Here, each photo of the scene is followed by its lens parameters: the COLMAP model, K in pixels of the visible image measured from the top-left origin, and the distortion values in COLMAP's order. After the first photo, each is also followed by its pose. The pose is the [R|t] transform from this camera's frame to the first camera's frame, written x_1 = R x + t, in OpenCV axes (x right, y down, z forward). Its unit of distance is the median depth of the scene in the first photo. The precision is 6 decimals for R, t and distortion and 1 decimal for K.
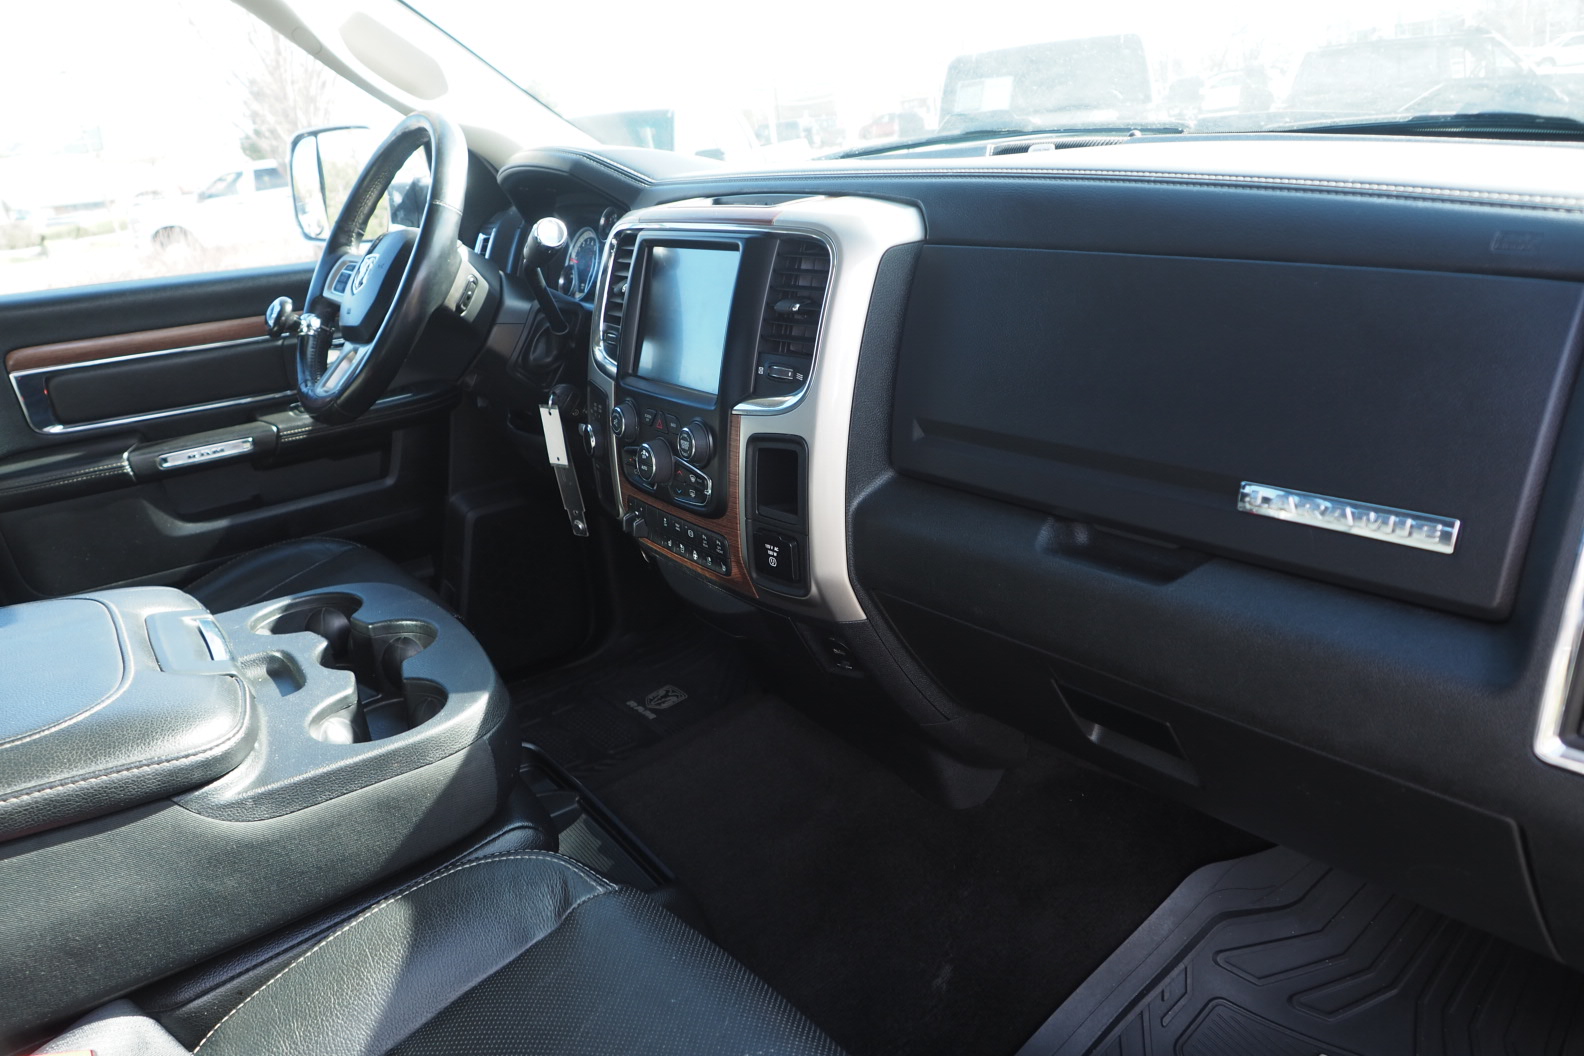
lens RADIAL K [[1127.2, 0, 794.4], [0, 1127.2, 513.3], [0, 0, 1]] dist [-0.037779, 0.006408]
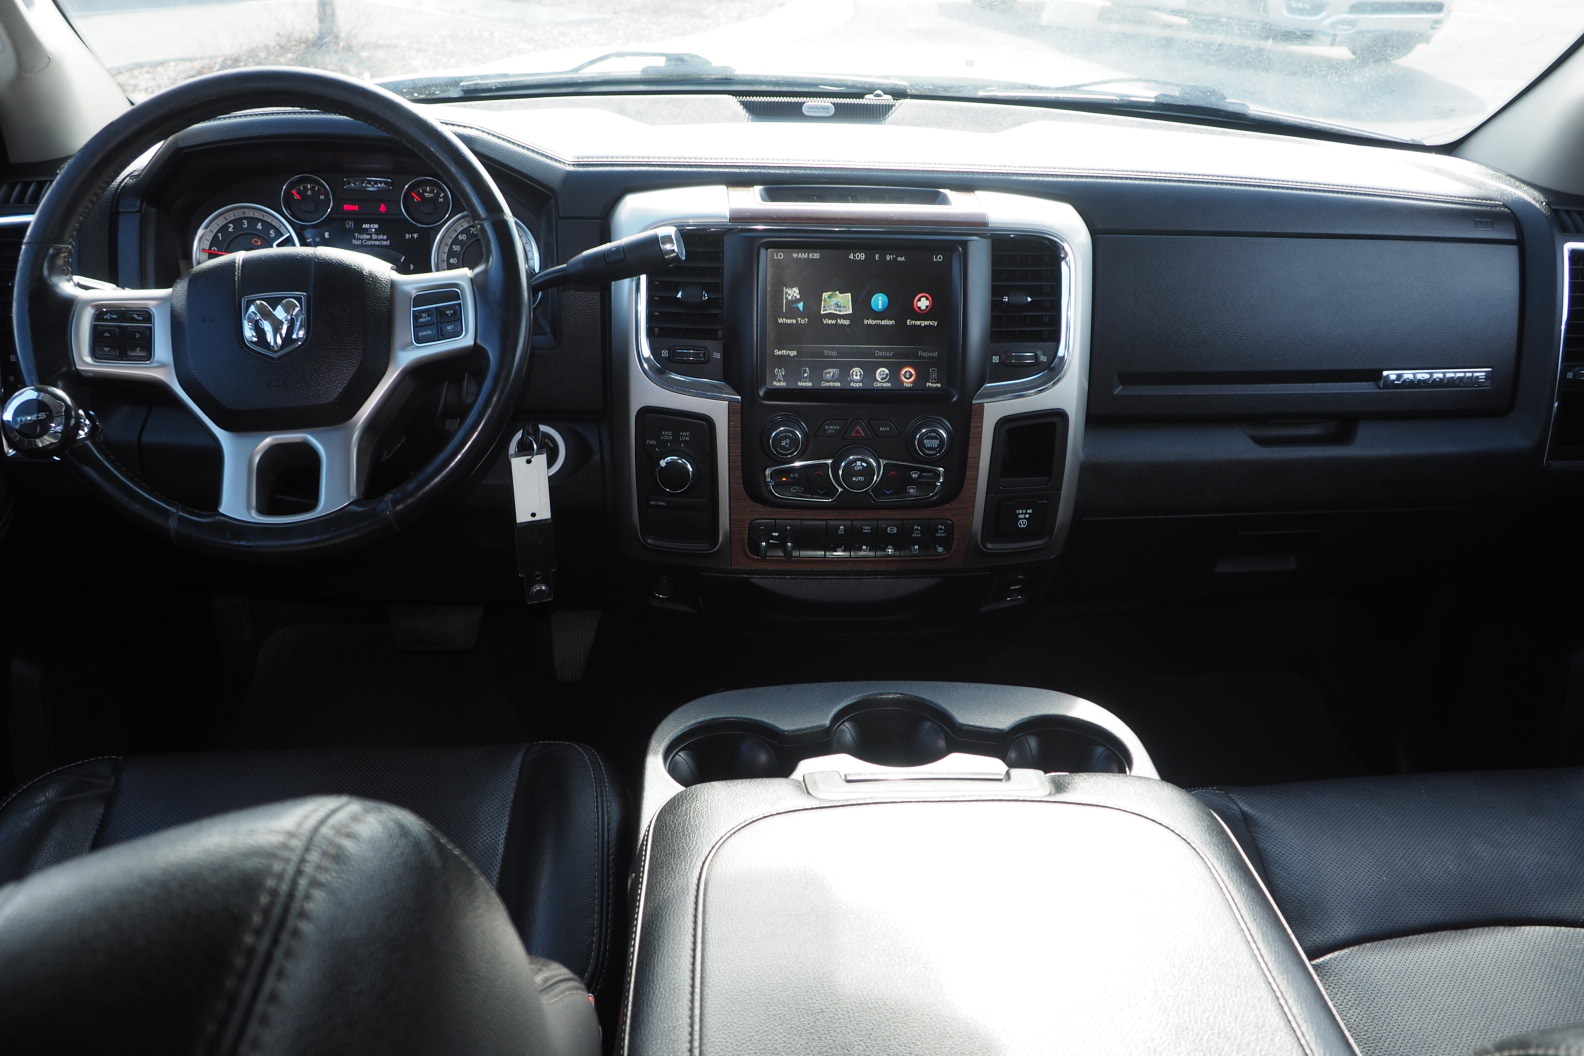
lens RADIAL K [[1355.2, 0, 797.6], [0, 1355.2, 530.4], [0, 0, 1]] dist [-0.004903, -0.009074]
pose [[0.513486, -0.285898, 0.809070, -1.057790], [0.195599, 0.957040, 0.214047, -0.244437], [-0.835508, 0.048343, 0.547348, 0.374402]]
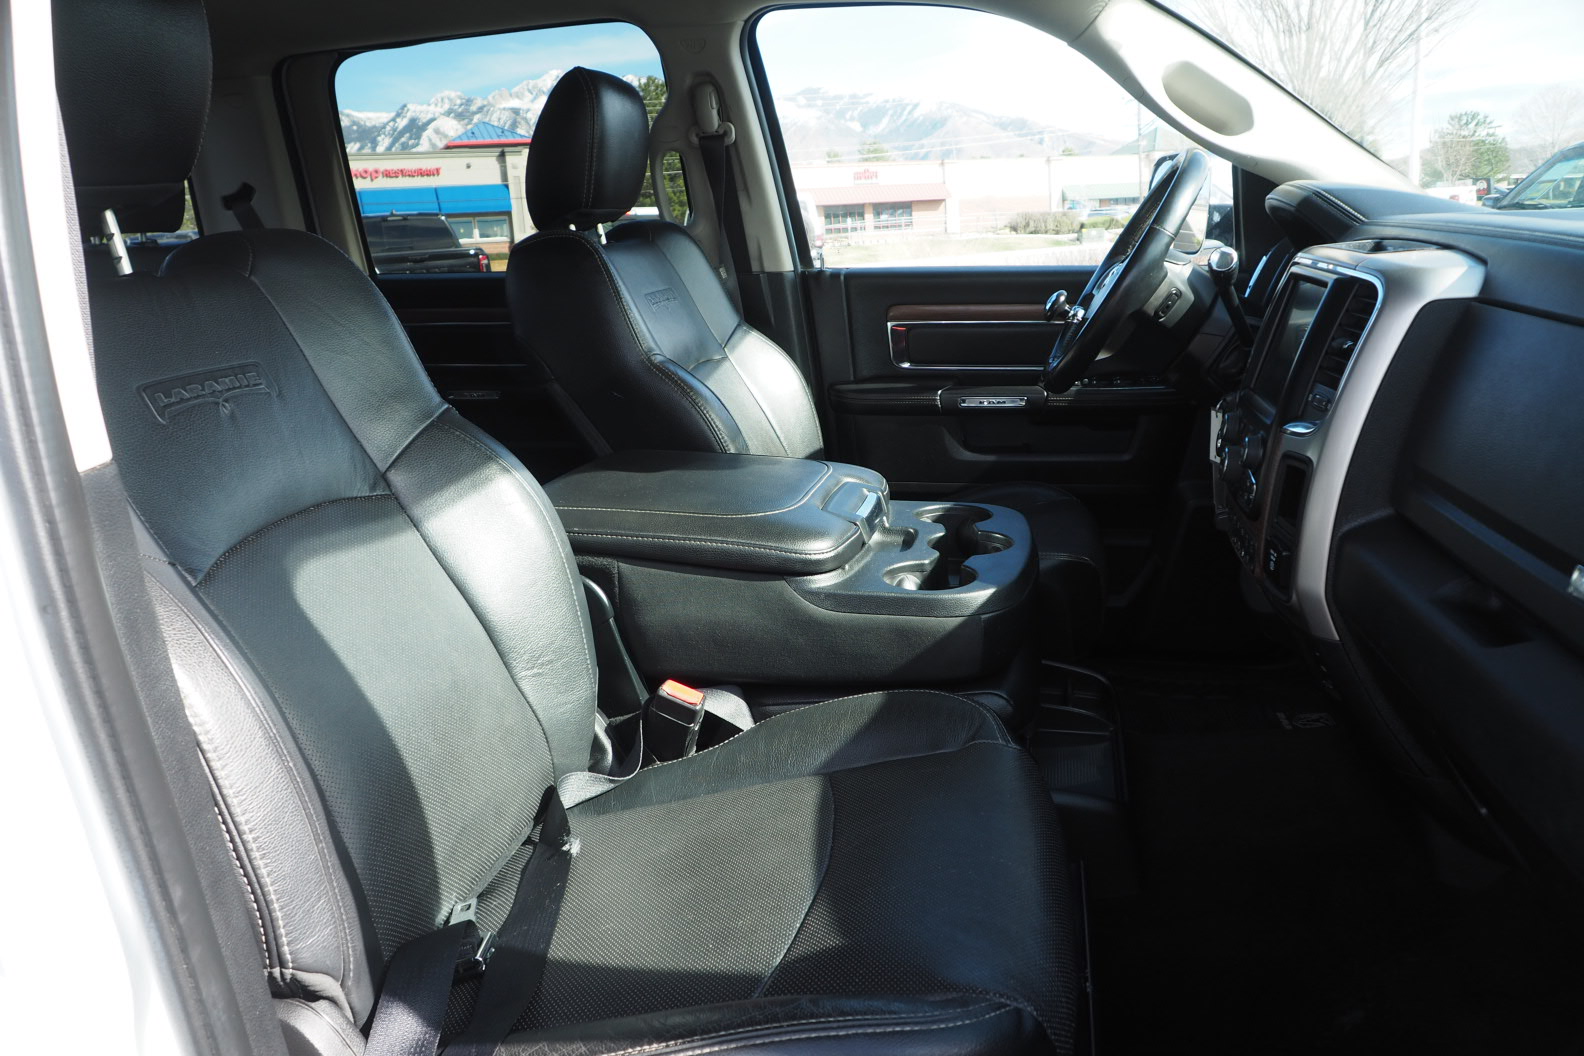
lens RADIAL K [[1127.2, 0, 781.7], [0, 1127.2, 523.6], [0, 0, 1]] dist [-0.037779, 0.006408]
pose [[0.662819, 0.248018, -0.706511, 0.367380], [-0.245436, 0.963385, 0.107936, 0.002018], [0.707413, 0.101862, 0.699422, -0.107188]]
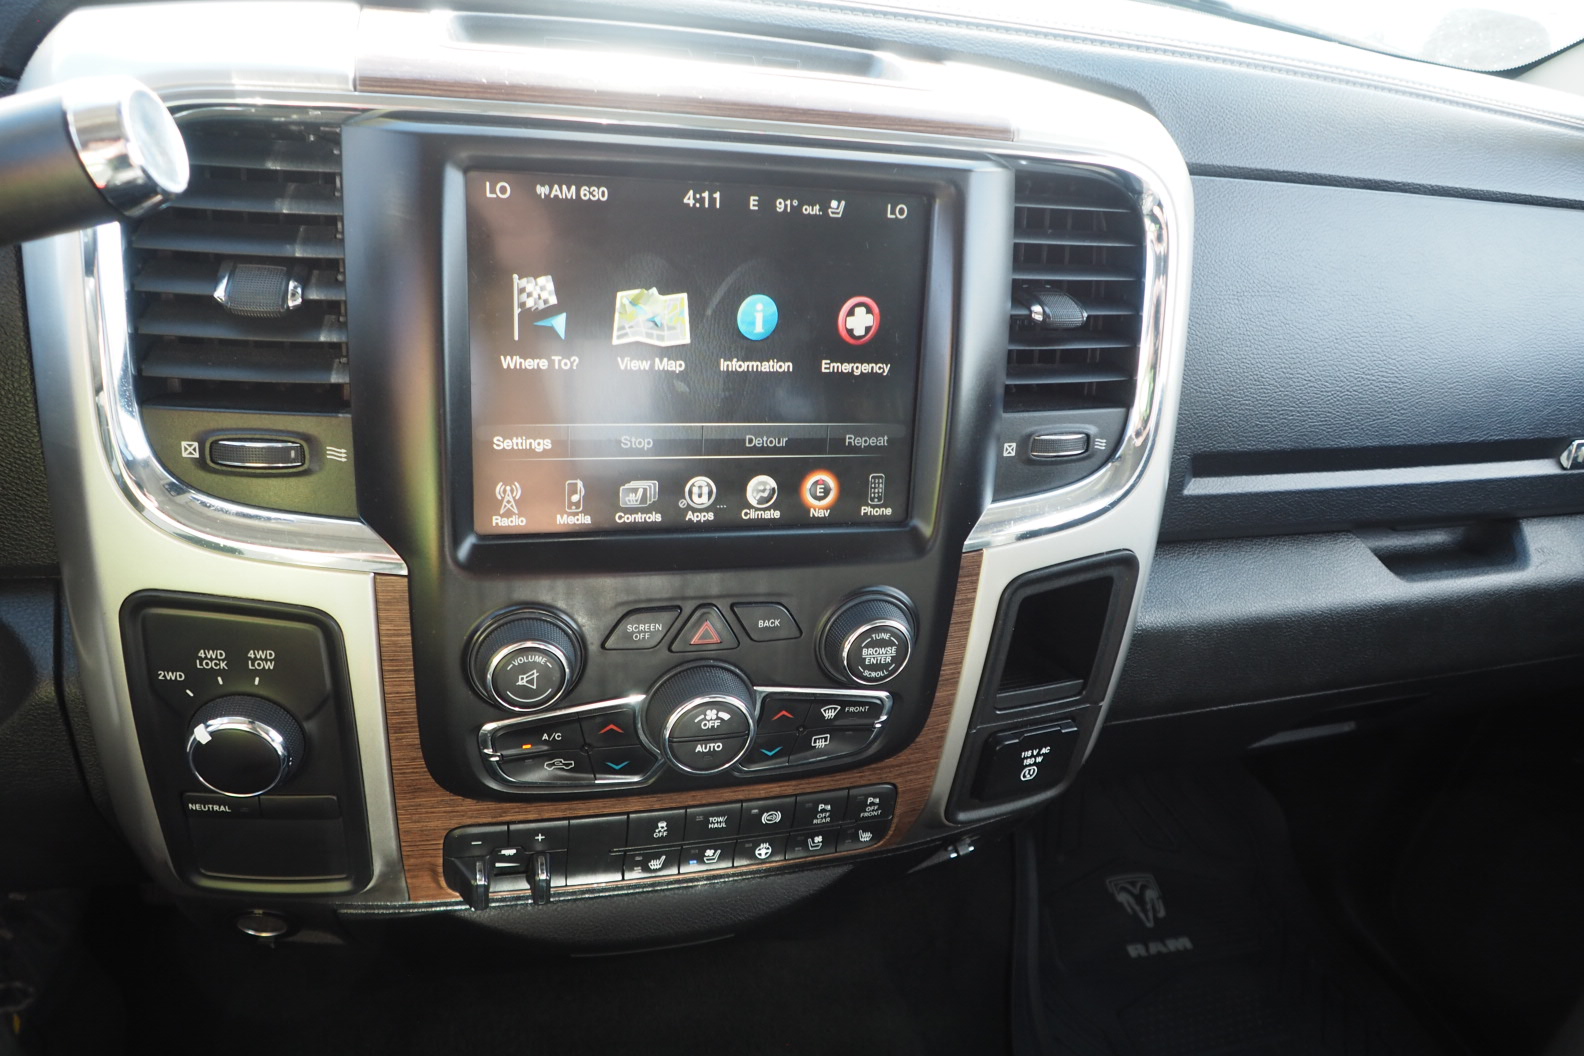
lens RADIAL K [[1127.2, 0, 775.7], [0, 1127.2, 535.1], [0, 0, 1]] dist [-0.037779, 0.006408]
pose [[0.328515, -0.361538, 0.872564, -0.424986], [0.152298, 0.932026, 0.328837, -0.226952], [-0.932139, 0.024862, 0.361246, 0.775826]]
